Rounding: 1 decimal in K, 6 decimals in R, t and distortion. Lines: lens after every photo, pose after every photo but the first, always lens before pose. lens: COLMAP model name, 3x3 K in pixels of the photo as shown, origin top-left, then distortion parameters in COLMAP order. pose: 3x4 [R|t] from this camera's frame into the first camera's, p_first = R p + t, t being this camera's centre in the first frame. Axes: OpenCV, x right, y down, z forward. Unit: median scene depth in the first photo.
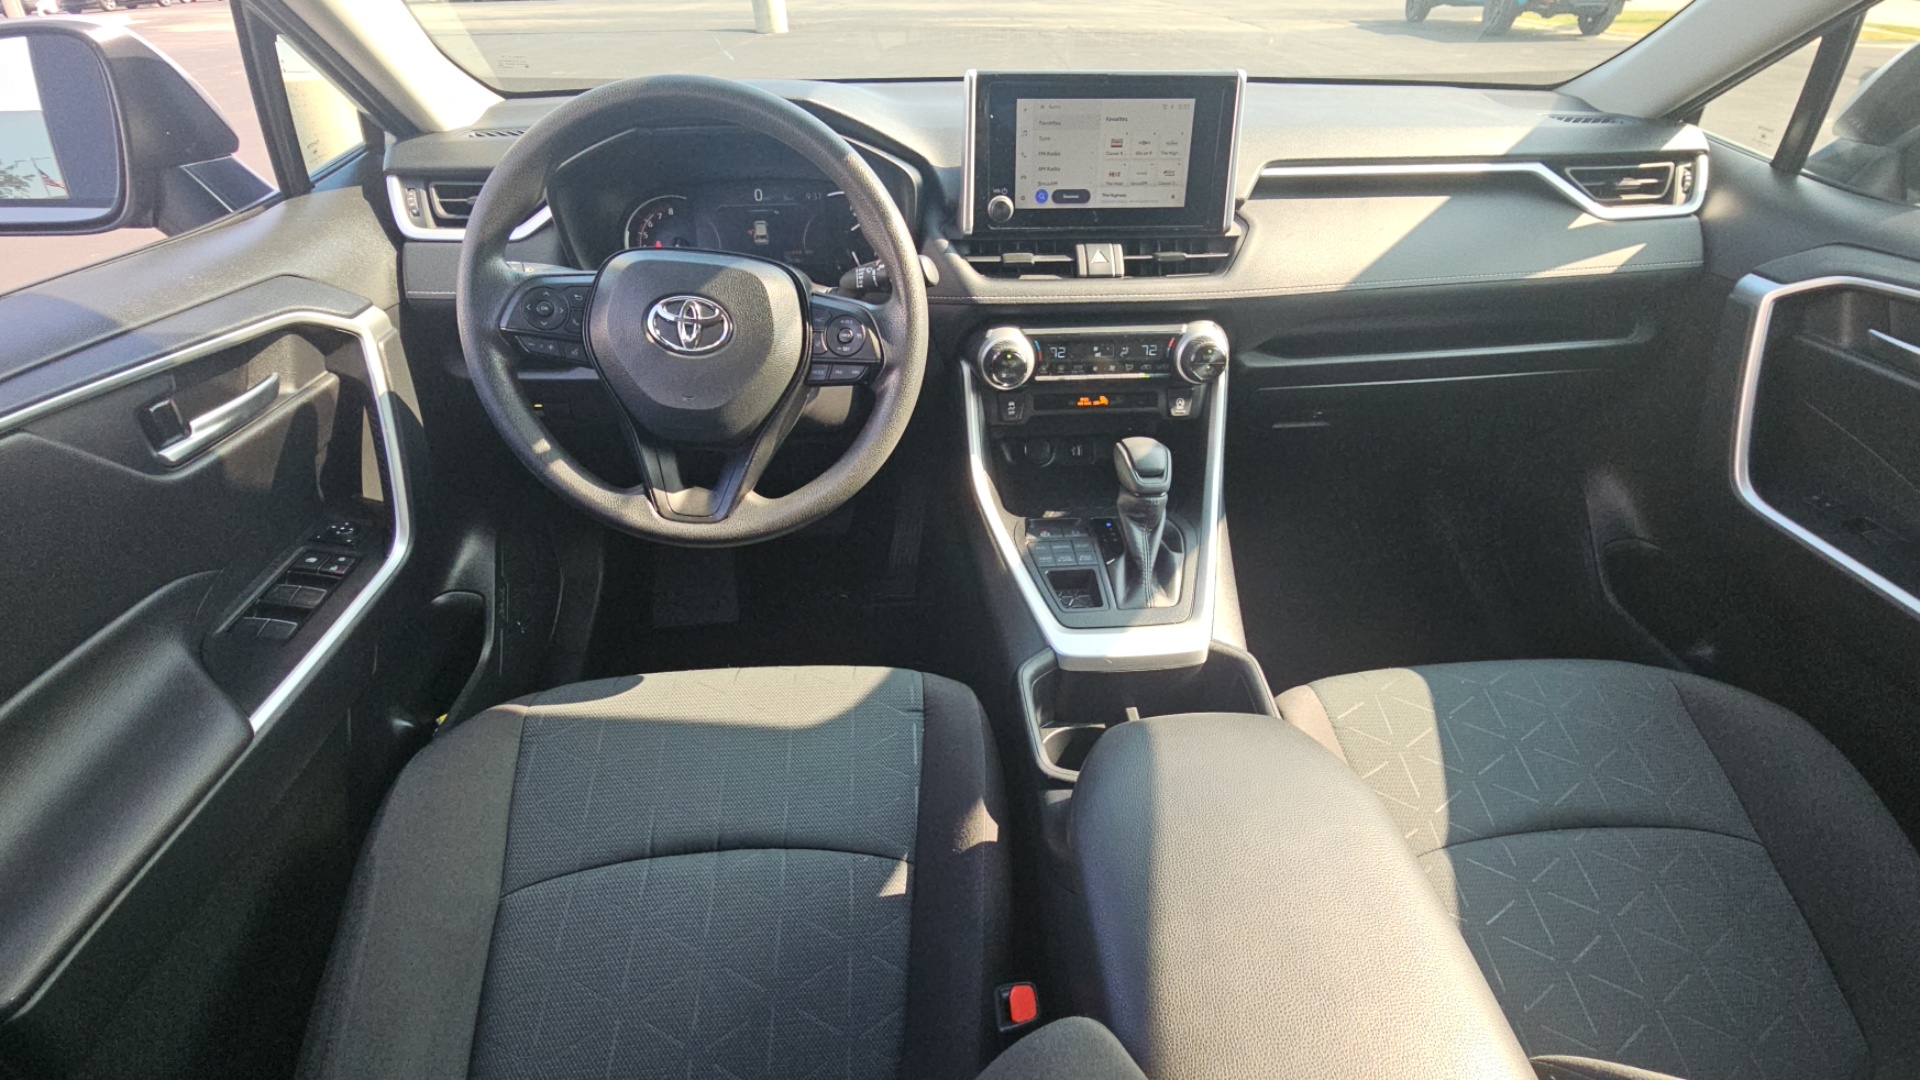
lens RADIAL K [[859.3, 0, 980.9], [0, 859.3, 540.7], [0, 0, 1]] dist [0.012642, -0.009651]
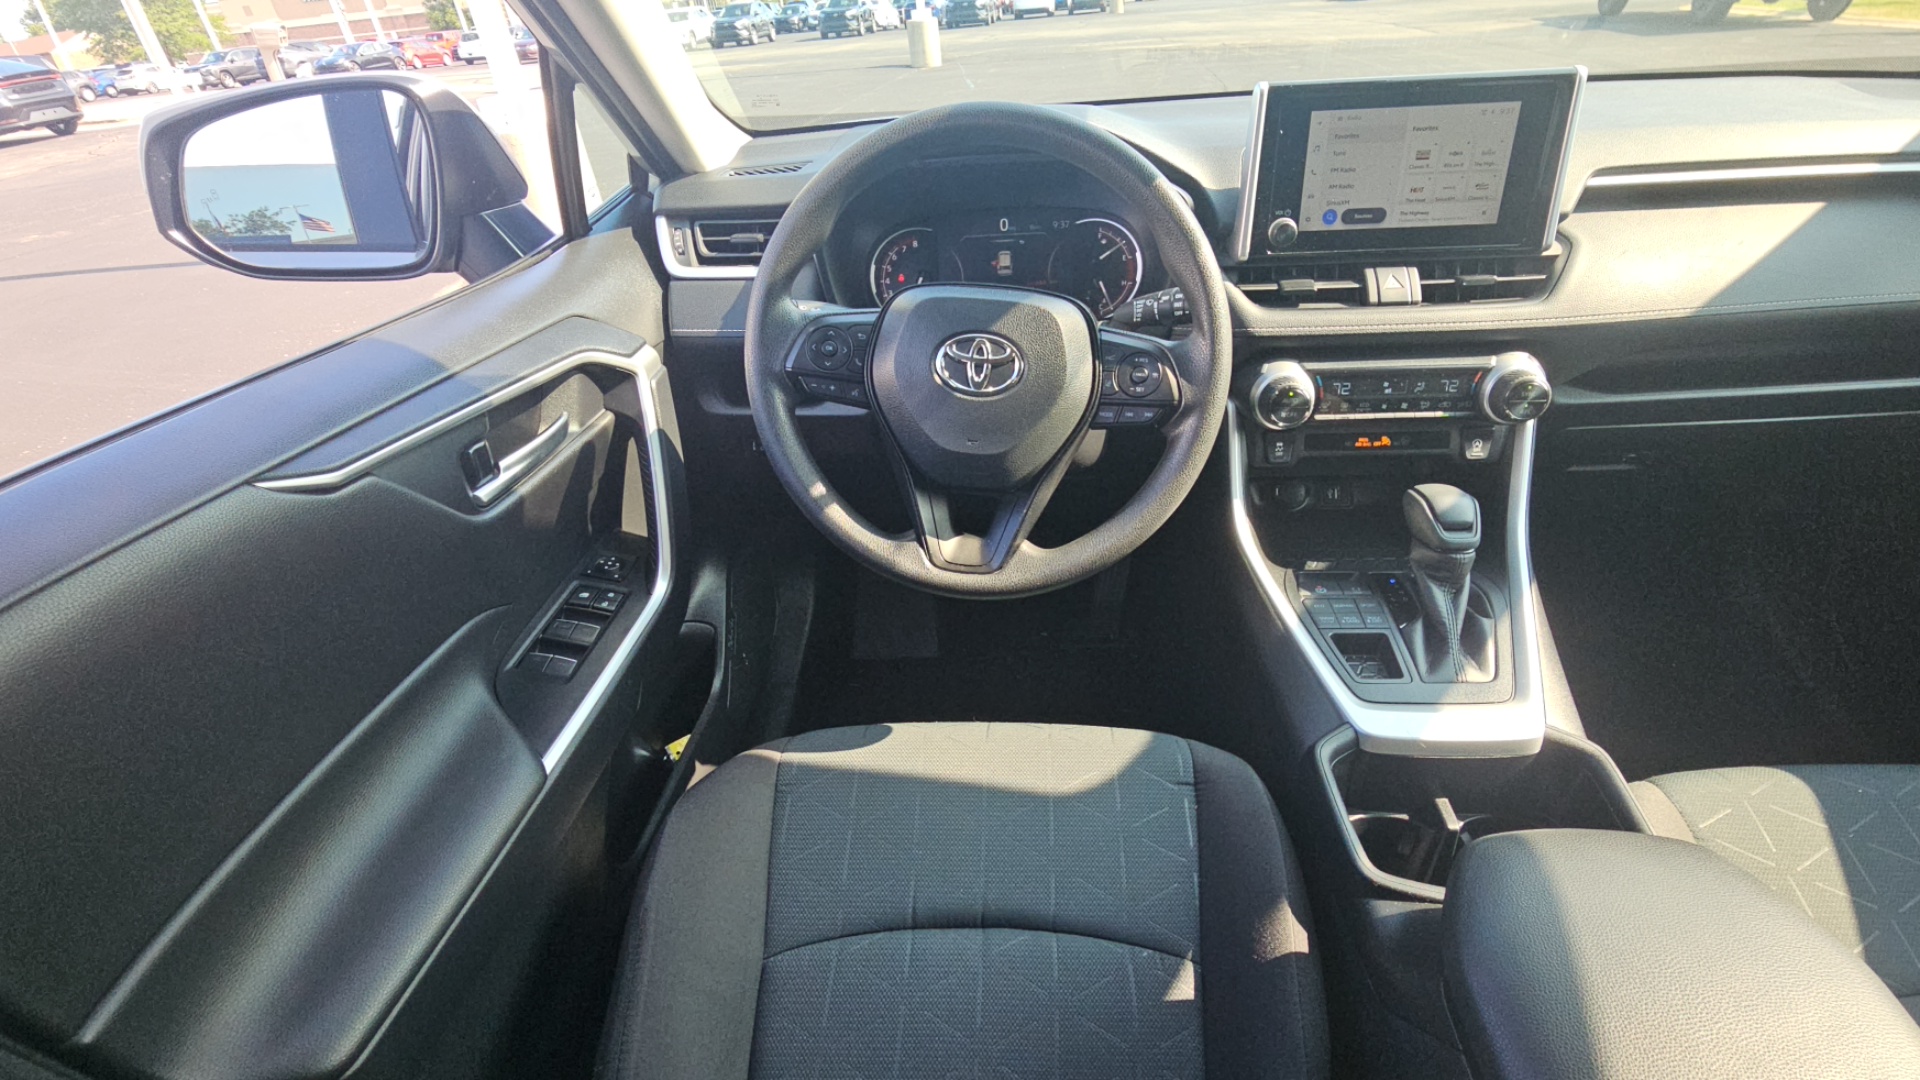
lens RADIAL K [[859.3, 0, 980.7], [0, 859.3, 541.8], [0, 0, 1]] dist [0.012642, -0.009651]
pose [[0.988384, 0.026958, -0.149567, -0.145444], [-0.030304, 0.999338, -0.020135, -0.029629], [0.148925, 0.024434, 0.988547, 0.058828]]
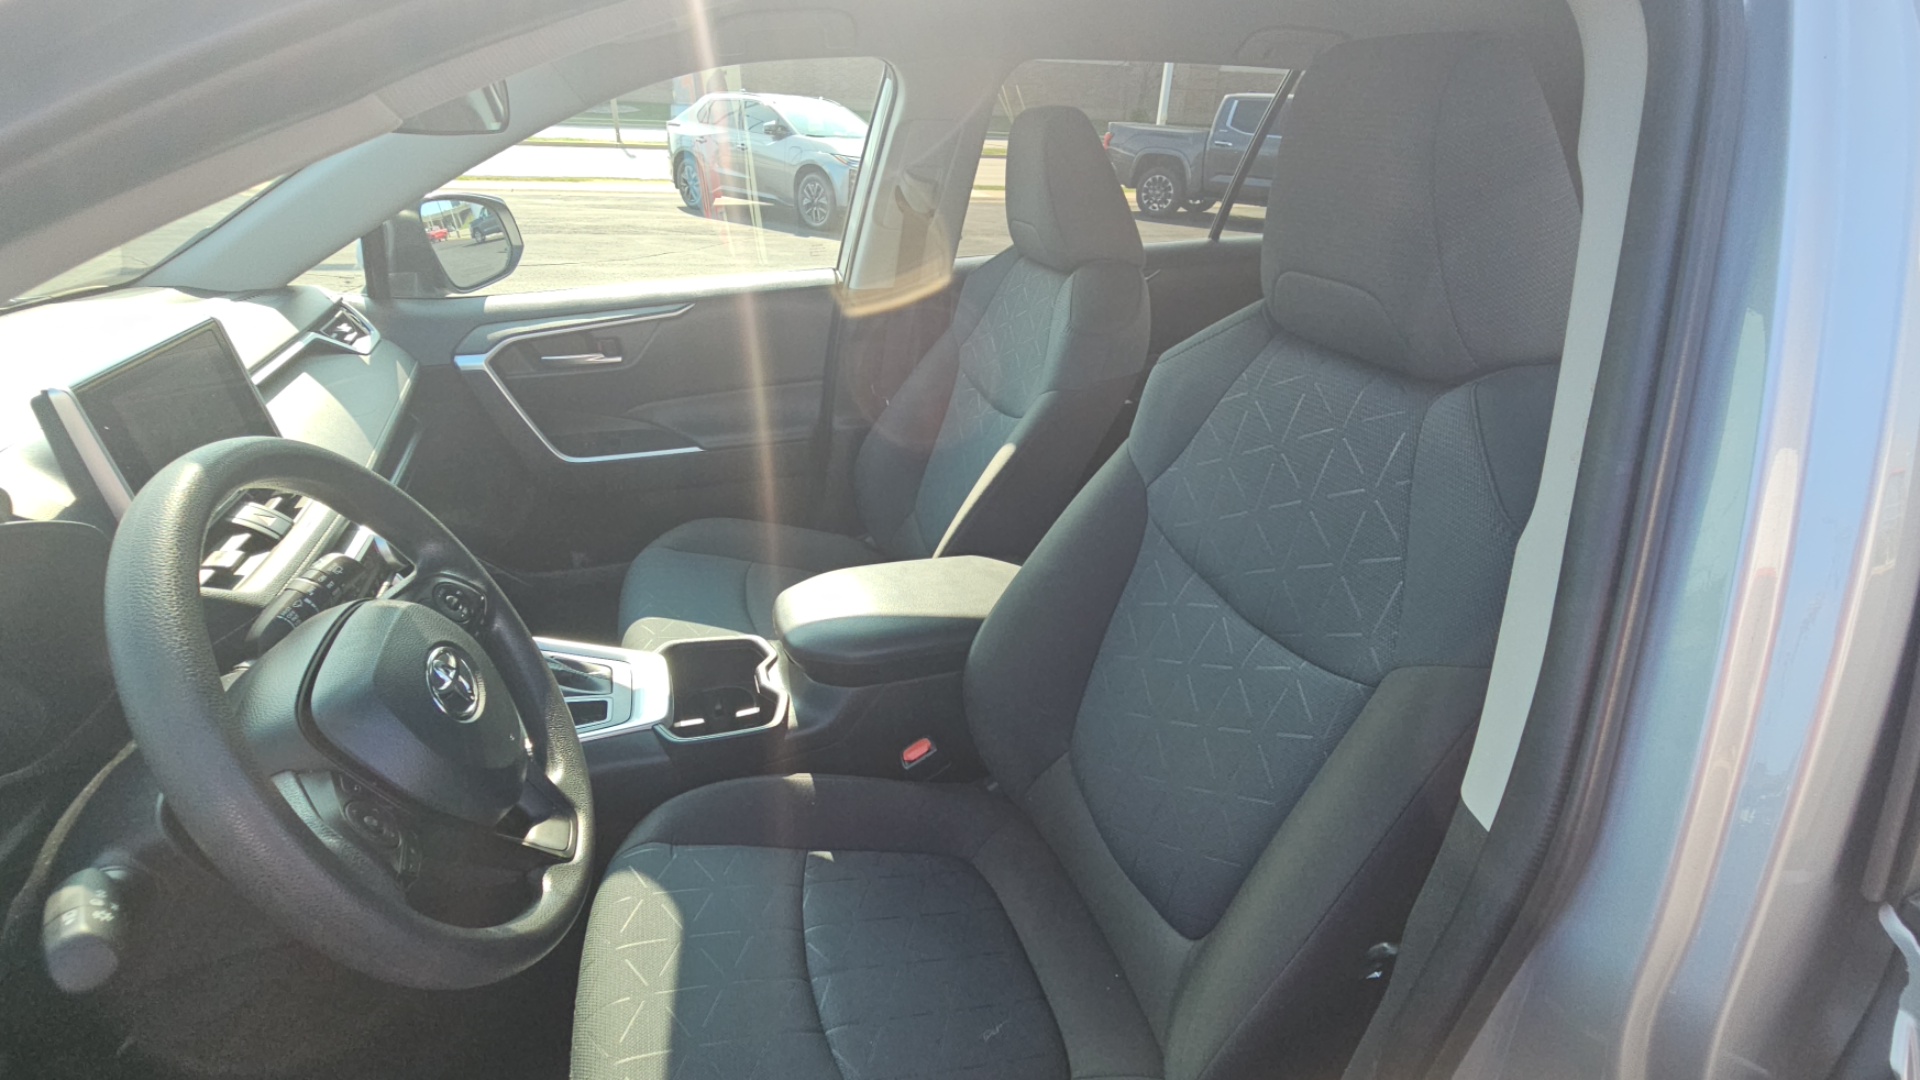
lens RADIAL K [[859.3, 0, 1020.8], [0, 859.3, 523.2], [0, 0, 1]] dist [0.012642, -0.009651]
pose [[-0.258032, -0.421939, 0.869130, -0.882781], [0.517937, 0.698989, 0.493108, -0.371227], [-0.815573, 0.577393, 0.038176, 0.321045]]
